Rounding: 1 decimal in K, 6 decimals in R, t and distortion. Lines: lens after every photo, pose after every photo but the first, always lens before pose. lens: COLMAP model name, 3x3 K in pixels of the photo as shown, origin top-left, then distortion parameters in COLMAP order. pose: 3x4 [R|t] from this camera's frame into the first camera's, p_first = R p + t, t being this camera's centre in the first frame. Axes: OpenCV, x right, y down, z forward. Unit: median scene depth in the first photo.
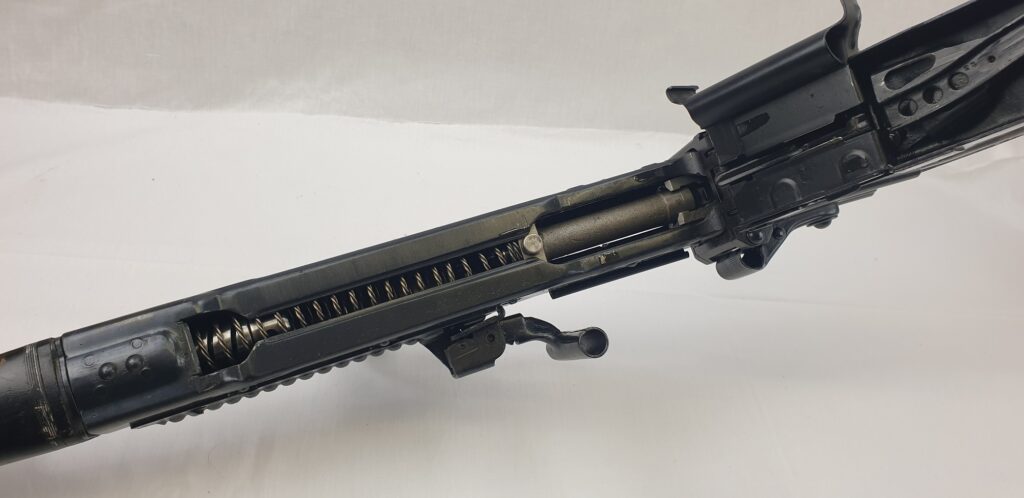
lens RADIAL K [[780.3, 0, 515.4], [0, 780.3, 245.8], [0, 0, 1]] dist [0.041973, -0.037060]
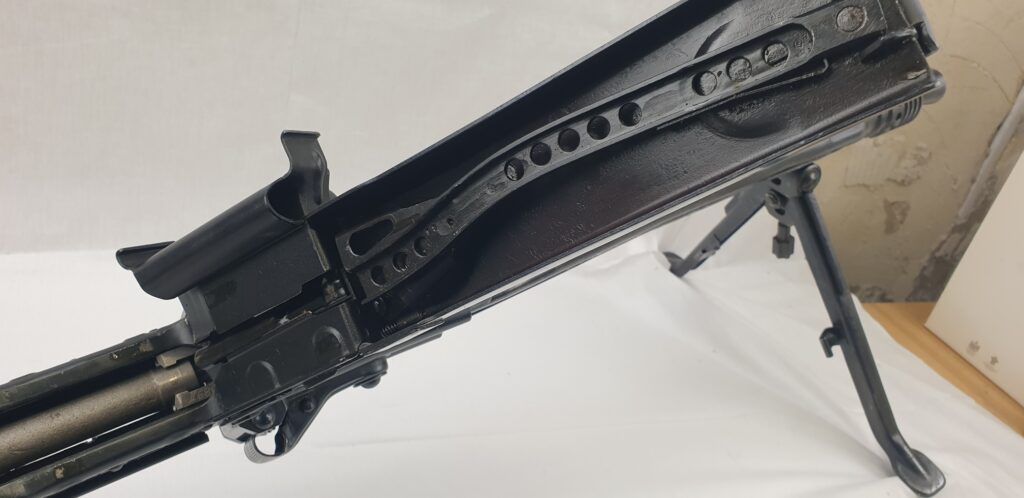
lens RADIAL K [[780.3, 0, 513.3], [0, 780.3, 246.3], [0, 0, 1]] dist [0.041973, -0.037060]
pose [[0.953341, -0.054804, 0.296880, 0.307923], [0.081556, 0.993574, -0.078480, -0.101519], [-0.290671, 0.099031, 0.951684, 0.124549]]
